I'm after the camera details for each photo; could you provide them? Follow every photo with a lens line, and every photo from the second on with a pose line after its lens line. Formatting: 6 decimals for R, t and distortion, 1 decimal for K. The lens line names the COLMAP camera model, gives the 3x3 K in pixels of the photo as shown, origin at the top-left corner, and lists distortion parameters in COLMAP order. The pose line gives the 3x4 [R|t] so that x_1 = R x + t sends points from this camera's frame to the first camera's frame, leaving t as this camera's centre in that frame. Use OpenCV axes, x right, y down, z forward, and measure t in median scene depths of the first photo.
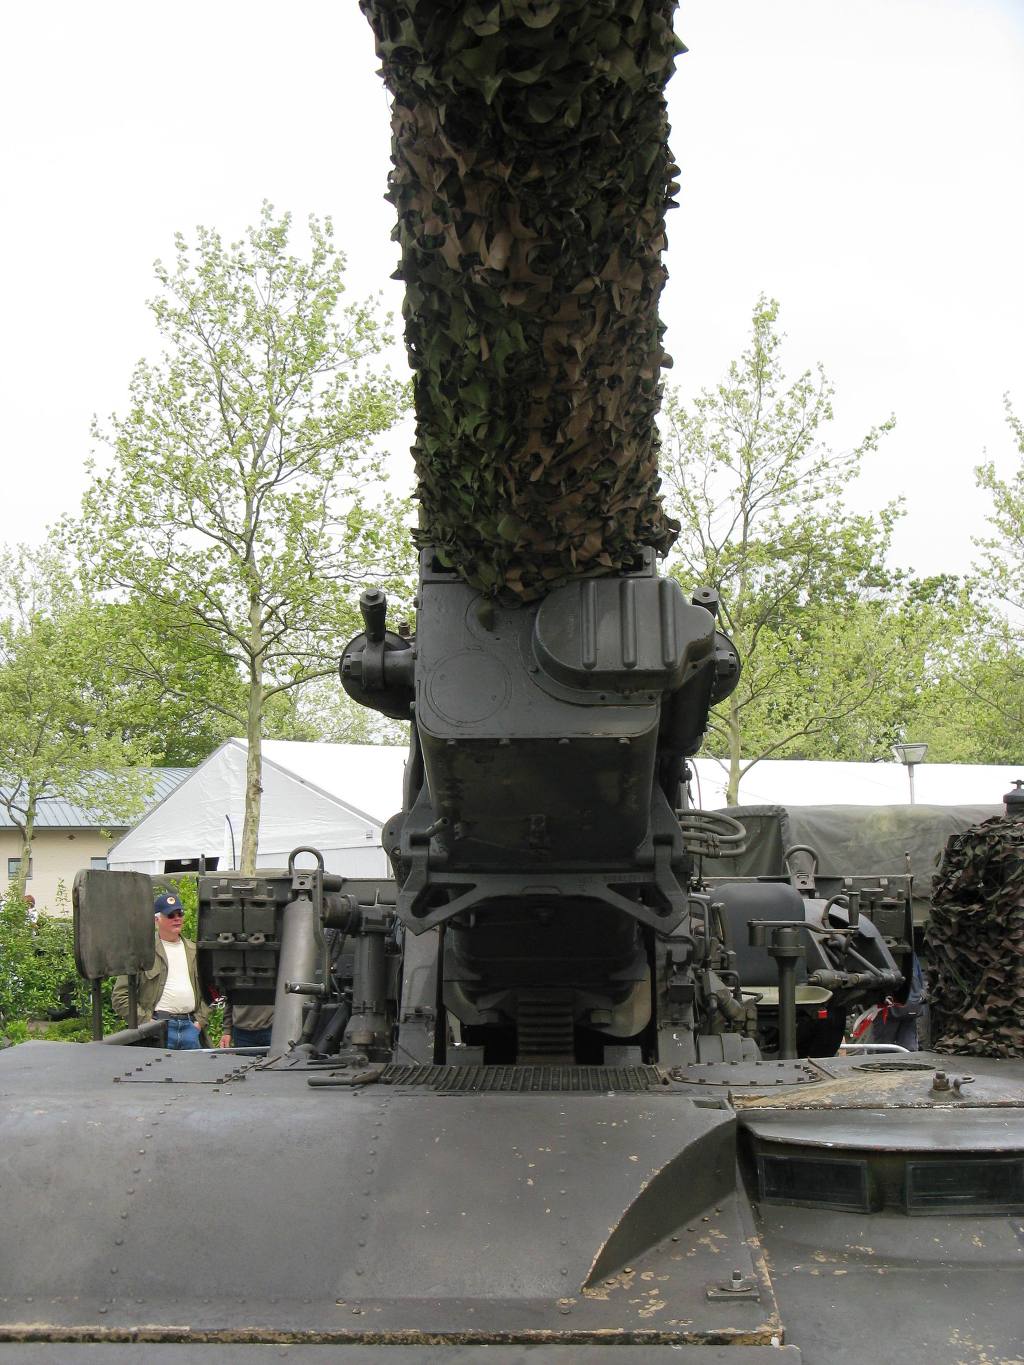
lens RADIAL K [[1836.7, 0, 512.0], [0, 1836.7, 682.5], [0, 0, 1]] dist [-0.084908, 0.096285]
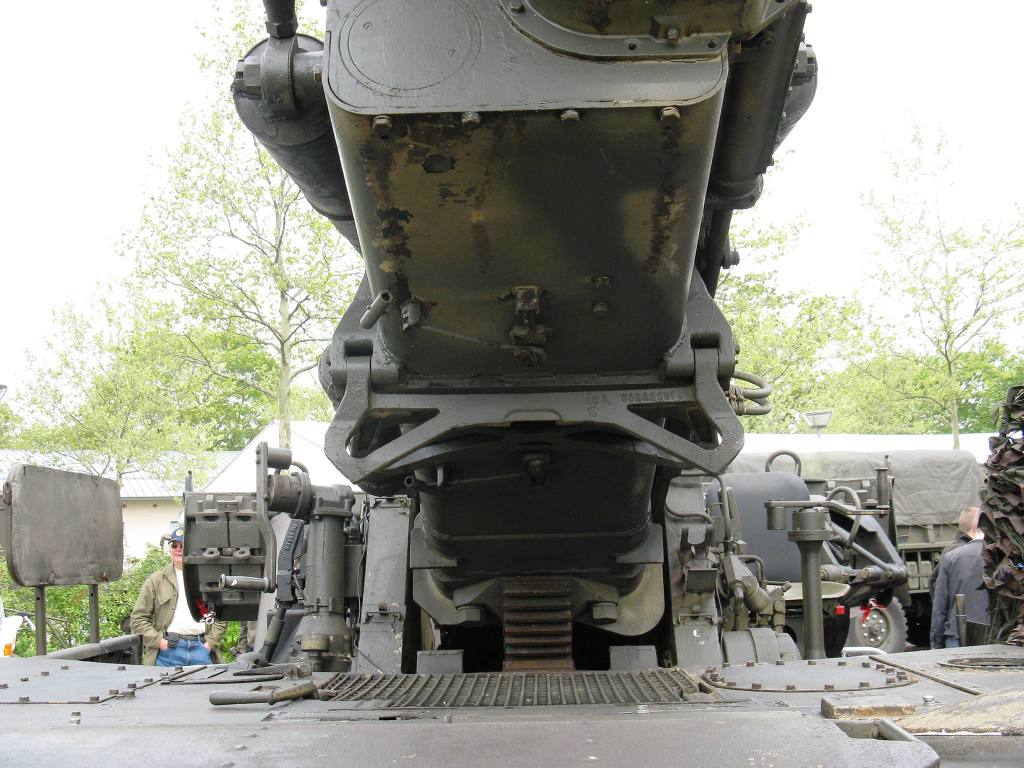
lens RADIAL K [[1377.9, 0, 514.4], [0, 1377.9, 338.2], [0, 0, 1]] dist [-0.084908, 0.096285]
pose [[0.999757, -0.017961, 0.012786, 0.002244], [0.018422, 0.999149, -0.036914, 0.080631], [-0.012112, 0.037140, 0.999237, 0.372786]]
